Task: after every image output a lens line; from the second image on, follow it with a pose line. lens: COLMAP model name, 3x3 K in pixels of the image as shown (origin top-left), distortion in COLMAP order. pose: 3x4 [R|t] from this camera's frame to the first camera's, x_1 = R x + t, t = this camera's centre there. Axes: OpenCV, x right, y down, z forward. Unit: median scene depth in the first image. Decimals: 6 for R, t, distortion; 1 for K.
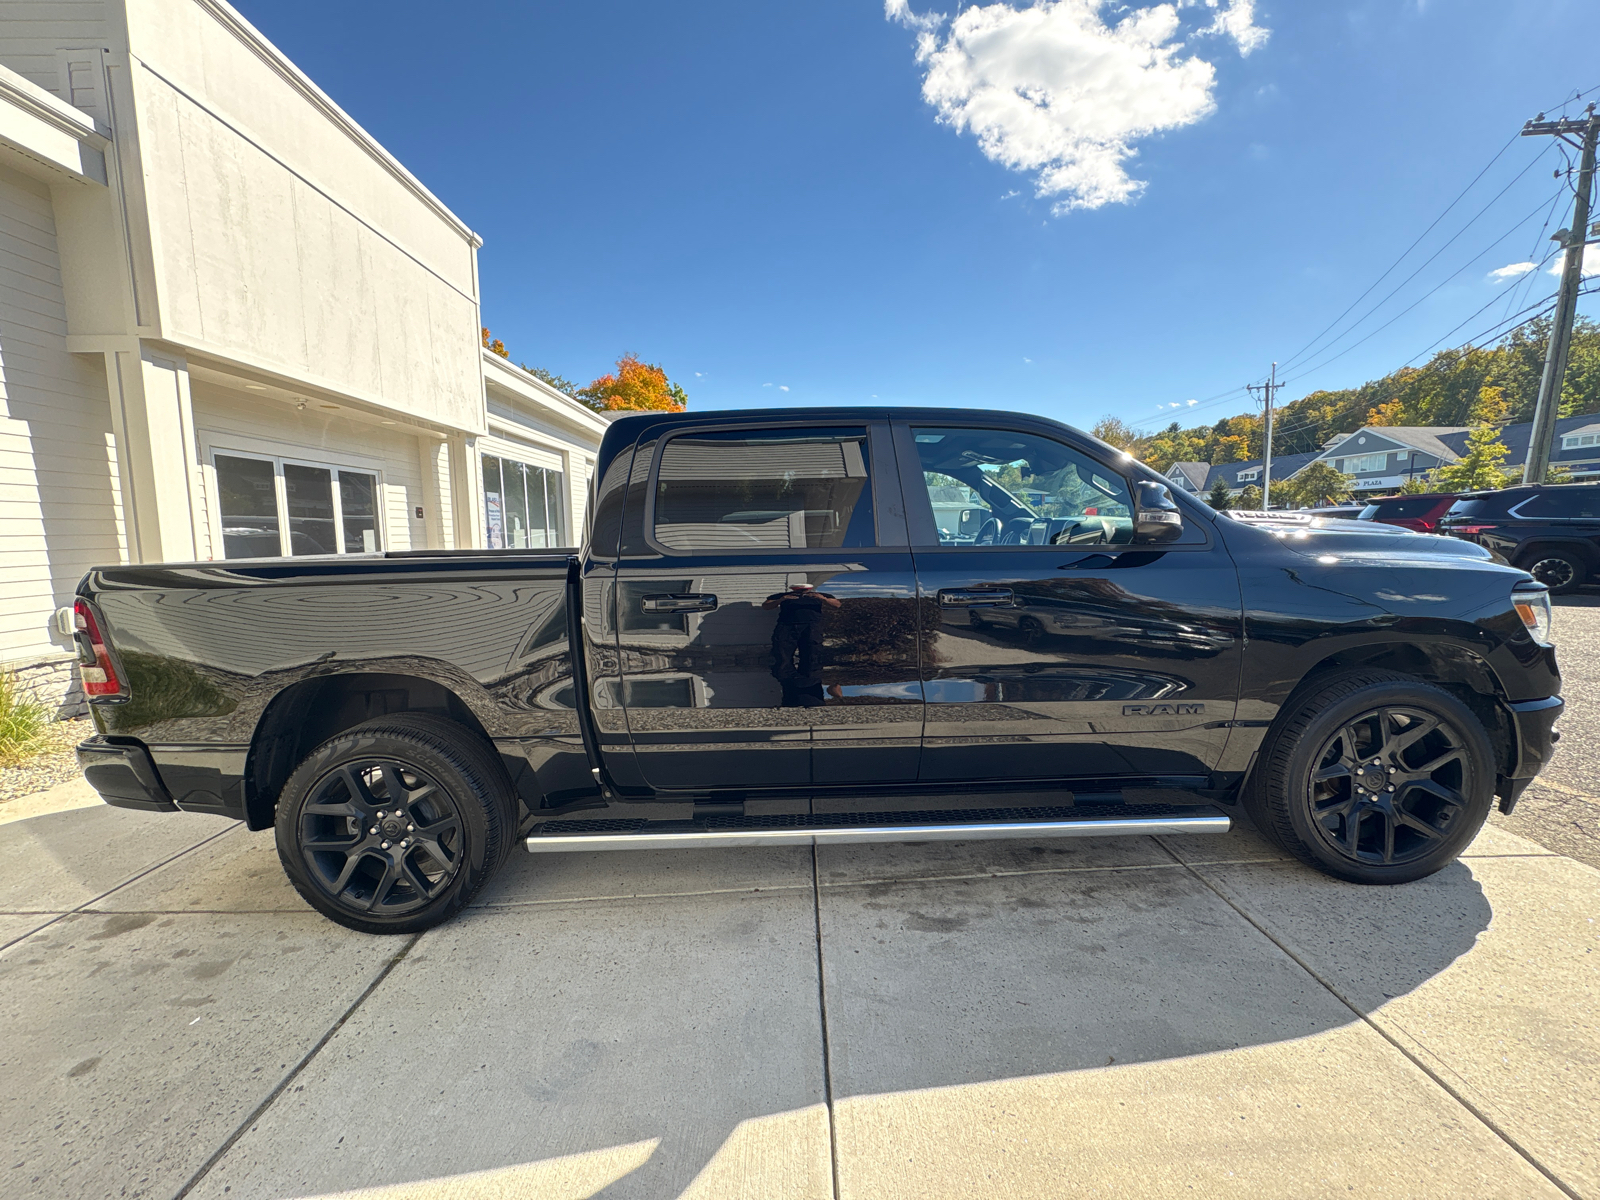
lens RADIAL K [[637.8, 0, 797.1], [0, 637.8, 596.8], [0, 0, 1]] dist [0.002319, -0.001105]
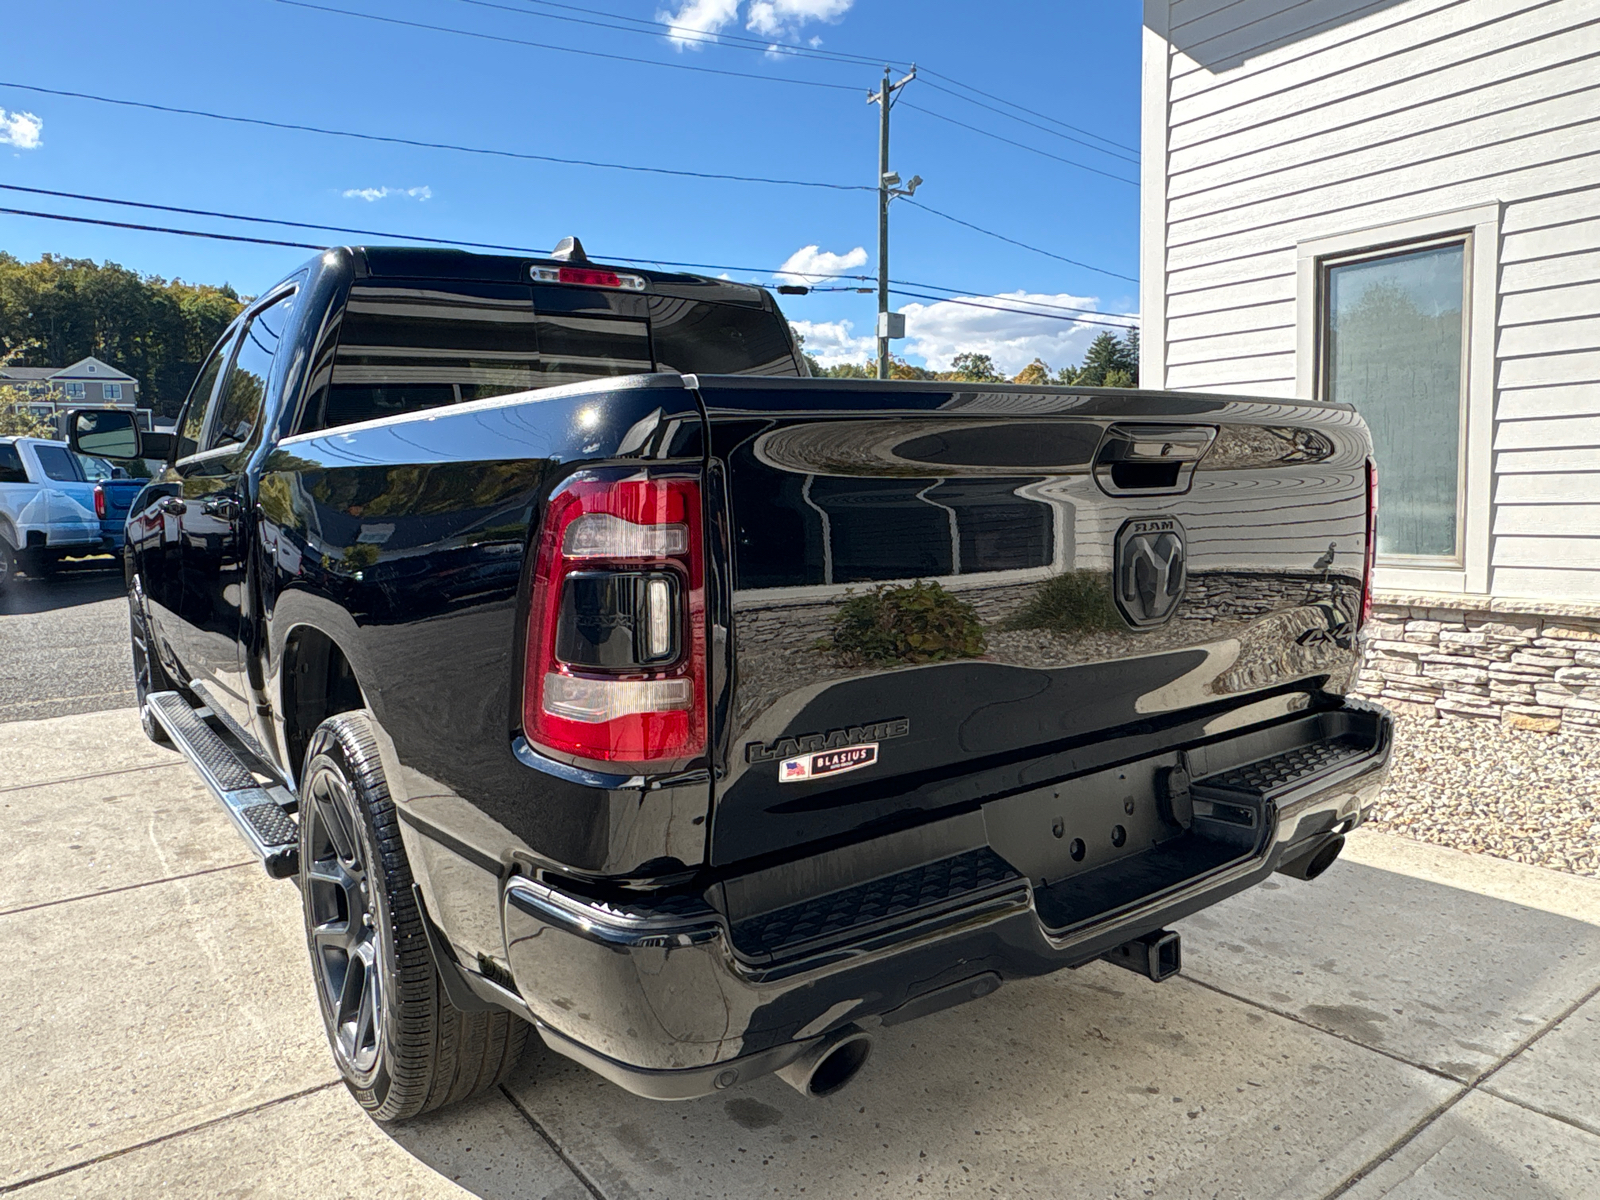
lens RADIAL K [[1090.6, 0, 794.7], [0, 1090.6, 591.9], [0, 0, 1]] dist [-0.001777, 0.006050]
pose [[-0.588185, -0.048548, 0.807268, -0.495559], [0.118901, 0.982158, 0.145699, -0.026869], [-0.799938, 0.181683, -0.571918, 0.612345]]
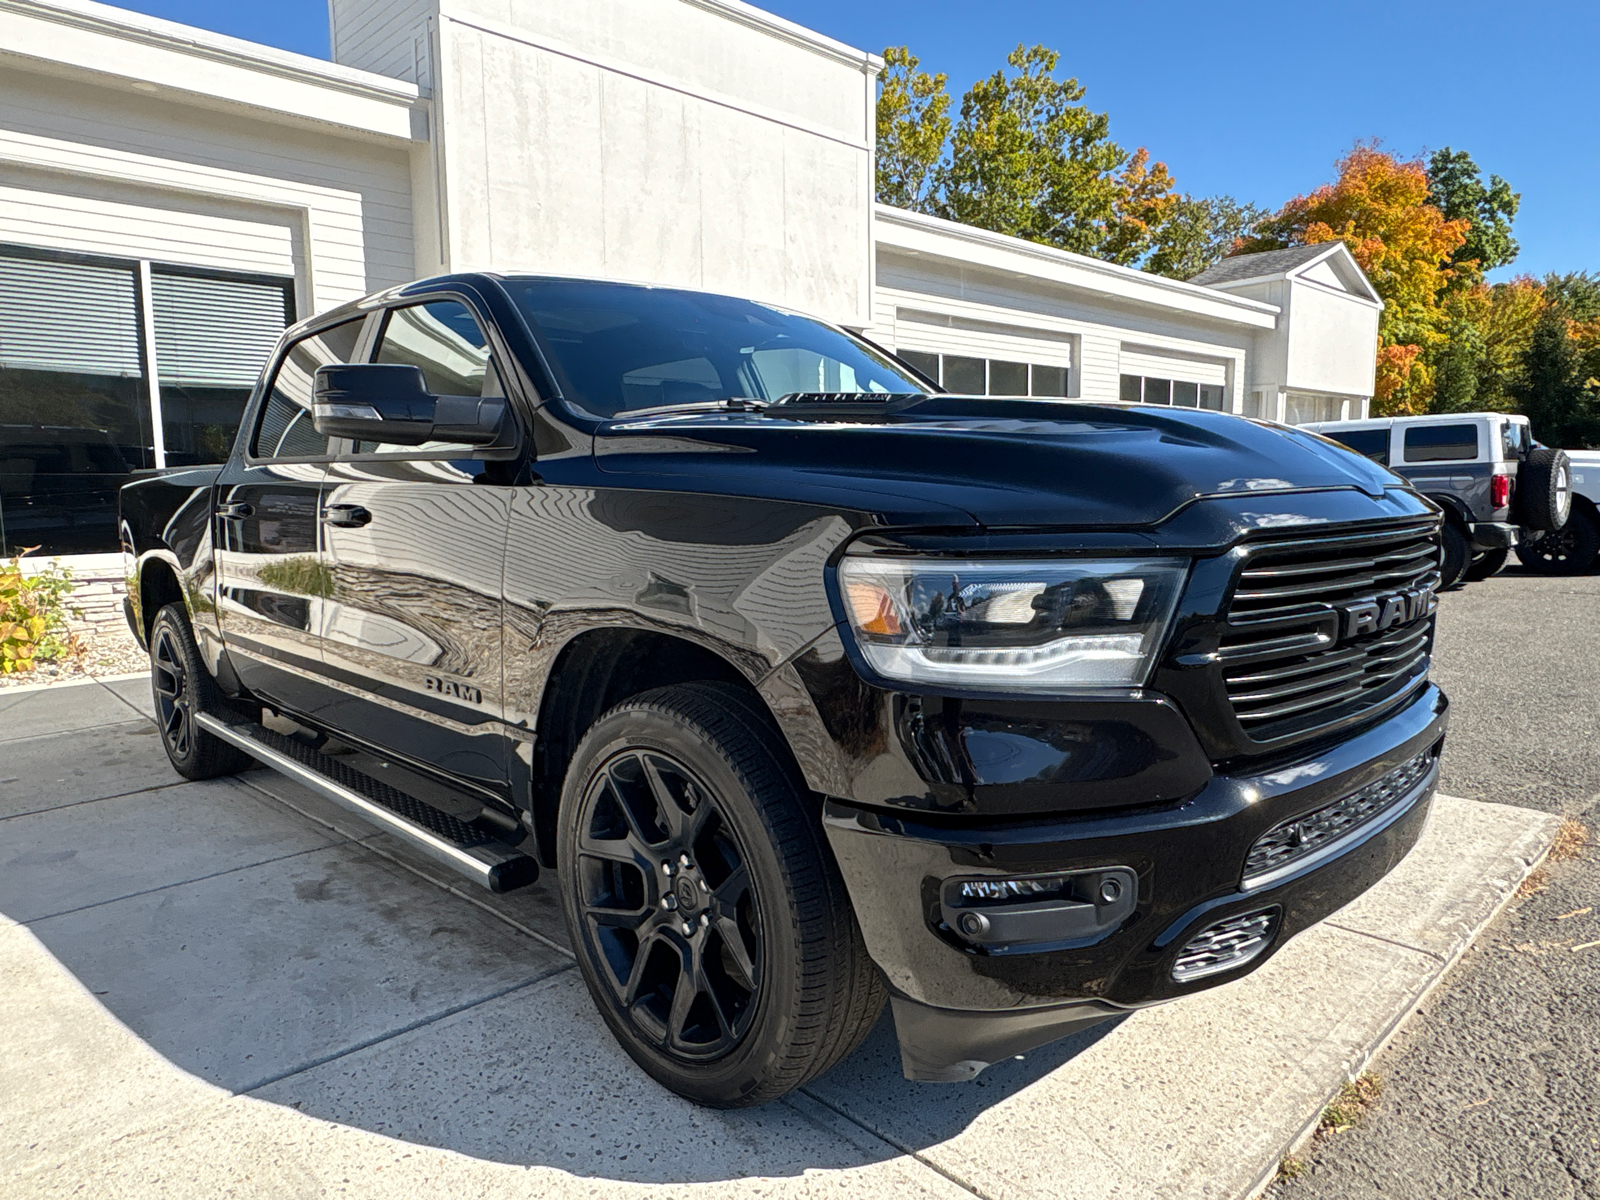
lens RADIAL K [[1035.4, 0, 793.7], [0, 1035.4, 596.5], [0, 0, 1]] dist [-0.000612, 0.001663]
pose [[0.689801, 0.095953, -0.717612, 0.482223], [-0.077762, 0.995264, 0.058330, -0.005448], [0.719811, 0.015567, 0.693996, 0.143314]]
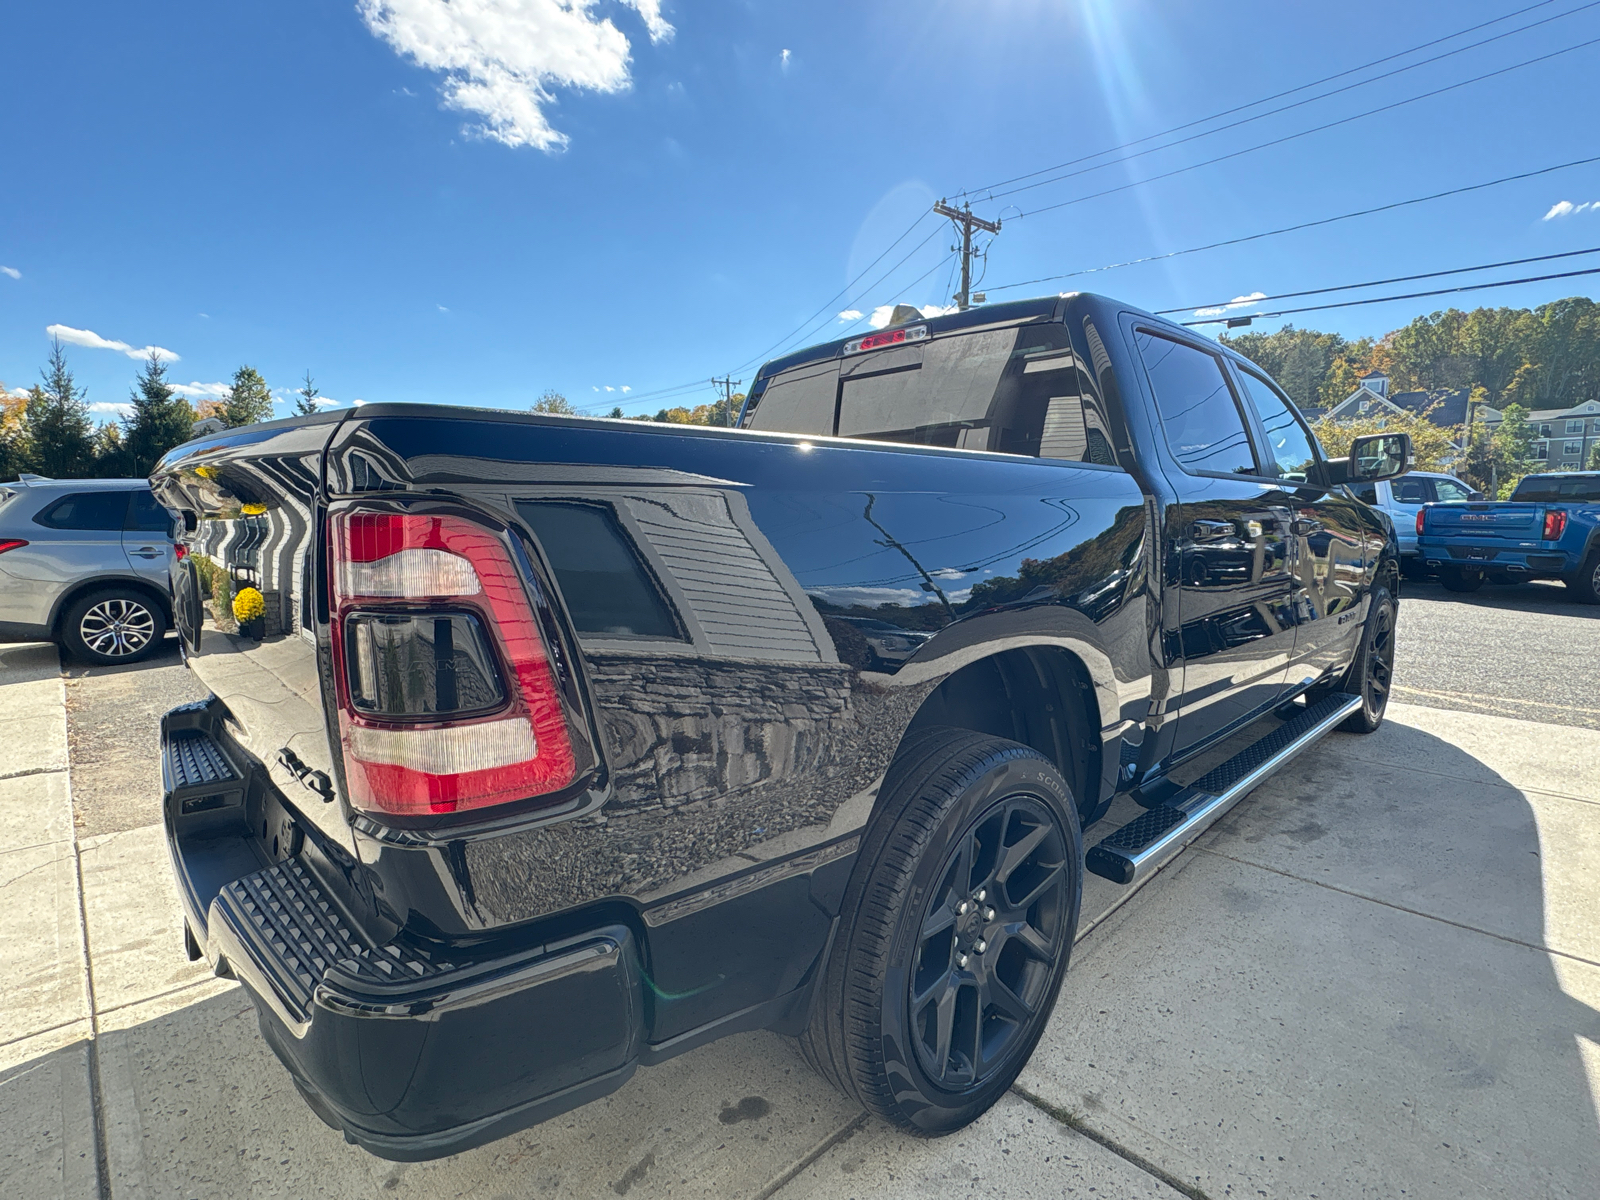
lens RADIAL K [[781.8, 0, 797.7], [0, 781.8, 593.0], [0, 0, 1]] dist [-0.002877, 0.000830]
pose [[0.726958, -0.047436, 0.685041, -0.376219], [0.057214, 0.998326, 0.008414, 0.015748], [-0.684294, 0.033077, 0.728456, 0.182371]]
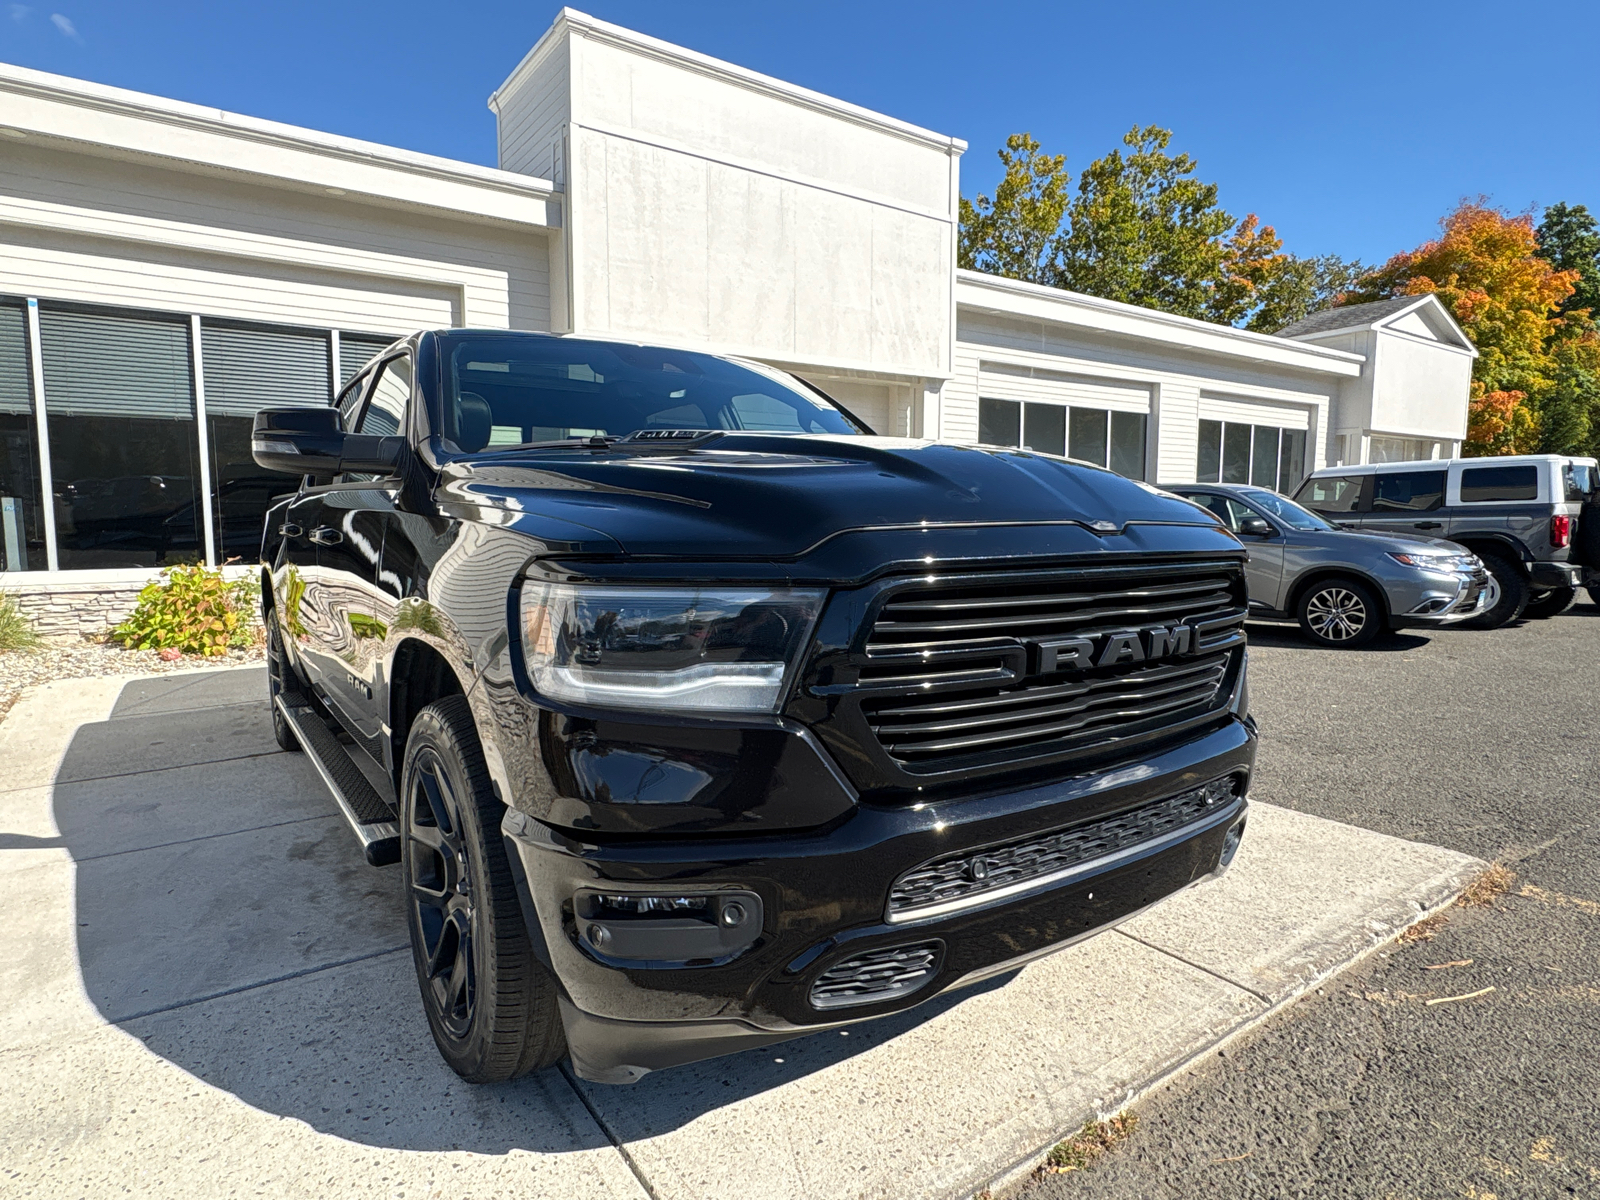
lens RADIAL K [[892.1, 0, 795.7], [0, 892.1, 595.5], [0, 0, 1]] dist [0.001863, -0.000672]
pose [[0.571904, 0.099436, -0.814272, 0.530966], [-0.097172, 0.993849, 0.053117, -0.014884], [0.814545, 0.048746, 0.578049, 0.233884]]
